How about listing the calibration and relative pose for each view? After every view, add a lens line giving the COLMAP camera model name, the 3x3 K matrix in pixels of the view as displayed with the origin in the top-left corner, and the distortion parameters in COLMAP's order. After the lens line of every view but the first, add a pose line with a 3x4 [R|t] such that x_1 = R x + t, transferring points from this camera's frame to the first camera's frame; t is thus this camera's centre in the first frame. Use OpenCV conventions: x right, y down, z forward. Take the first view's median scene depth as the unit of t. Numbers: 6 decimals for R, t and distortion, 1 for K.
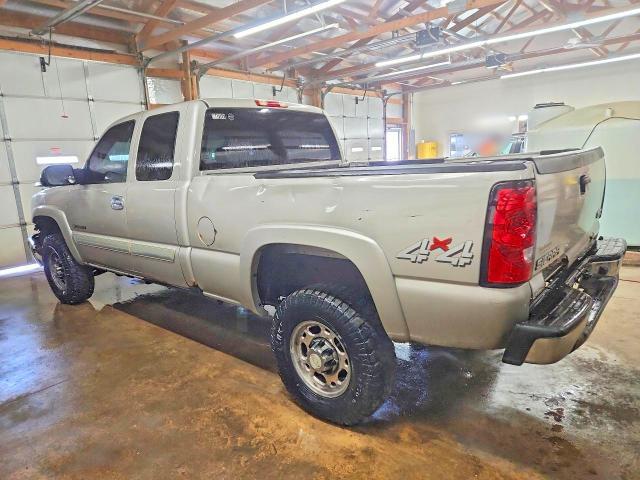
lens RADIAL K [[434.9, 0, 320.0], [0, 434.9, 240.0], [0, 0, 1]] dist [0.000955, 0.000467]
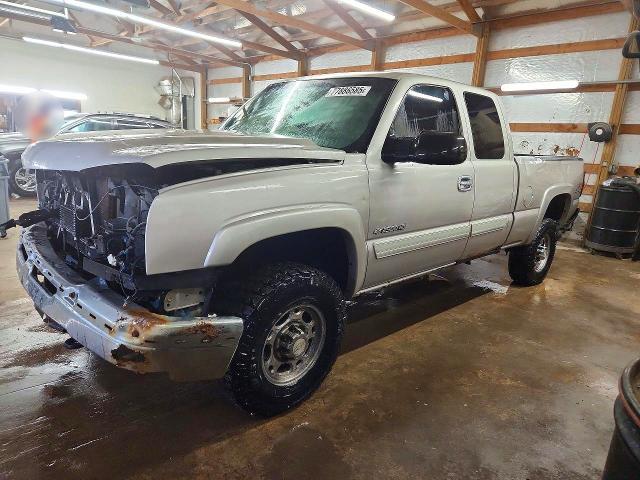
lens RADIAL K [[434.9, 0, 320.0], [0, 434.9, 240.0], [0, 0, 1]] dist [0.000955, 0.000467]
pose [[0.073792, -0.155078, 0.985142, -1.623955], [0.118606, 0.982189, 0.145729, -0.162669], [-0.990196, 0.106091, 0.090871, 1.434543]]
